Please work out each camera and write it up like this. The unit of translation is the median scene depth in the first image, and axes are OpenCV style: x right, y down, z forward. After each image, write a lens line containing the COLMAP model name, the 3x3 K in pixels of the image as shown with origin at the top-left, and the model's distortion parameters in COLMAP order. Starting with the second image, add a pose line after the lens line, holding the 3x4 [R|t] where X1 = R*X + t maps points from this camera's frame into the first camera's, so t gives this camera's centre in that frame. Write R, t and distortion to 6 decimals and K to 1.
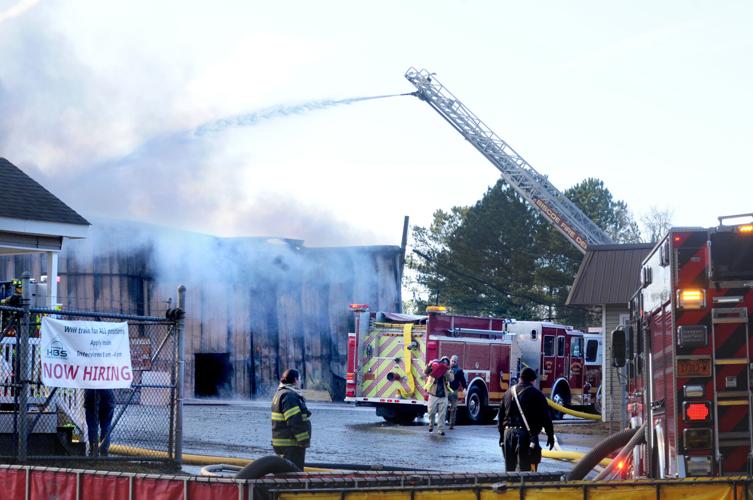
lens RADIAL K [[2245.3, 0, 376.5], [0, 2245.3, 250.0], [0, 0, 1]] dist [-0.245637, -1.101971]
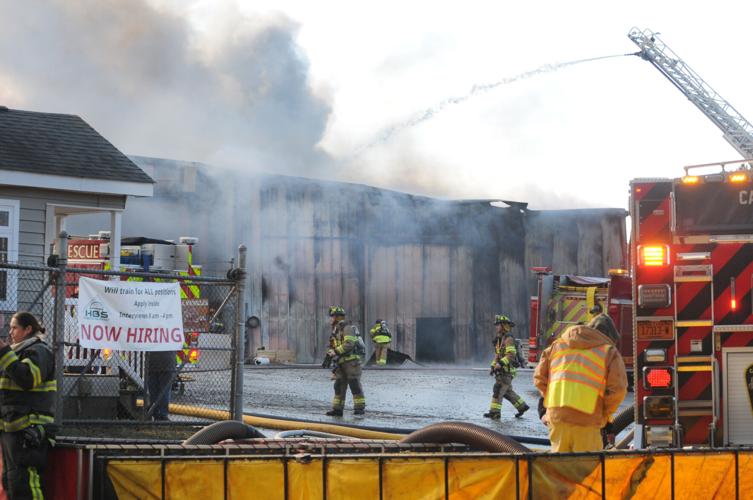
lens RADIAL K [[2245.3, 0, 376.5], [0, 2245.3, 250.0], [0, 0, 1]] dist [-0.245637, -1.101971]
pose [[0.991534, -0.000815, -0.129843, 0.100679], [0.002807, 0.999881, 0.015157, 0.003626], [0.129815, -0.015394, 0.991419, 0.047502]]
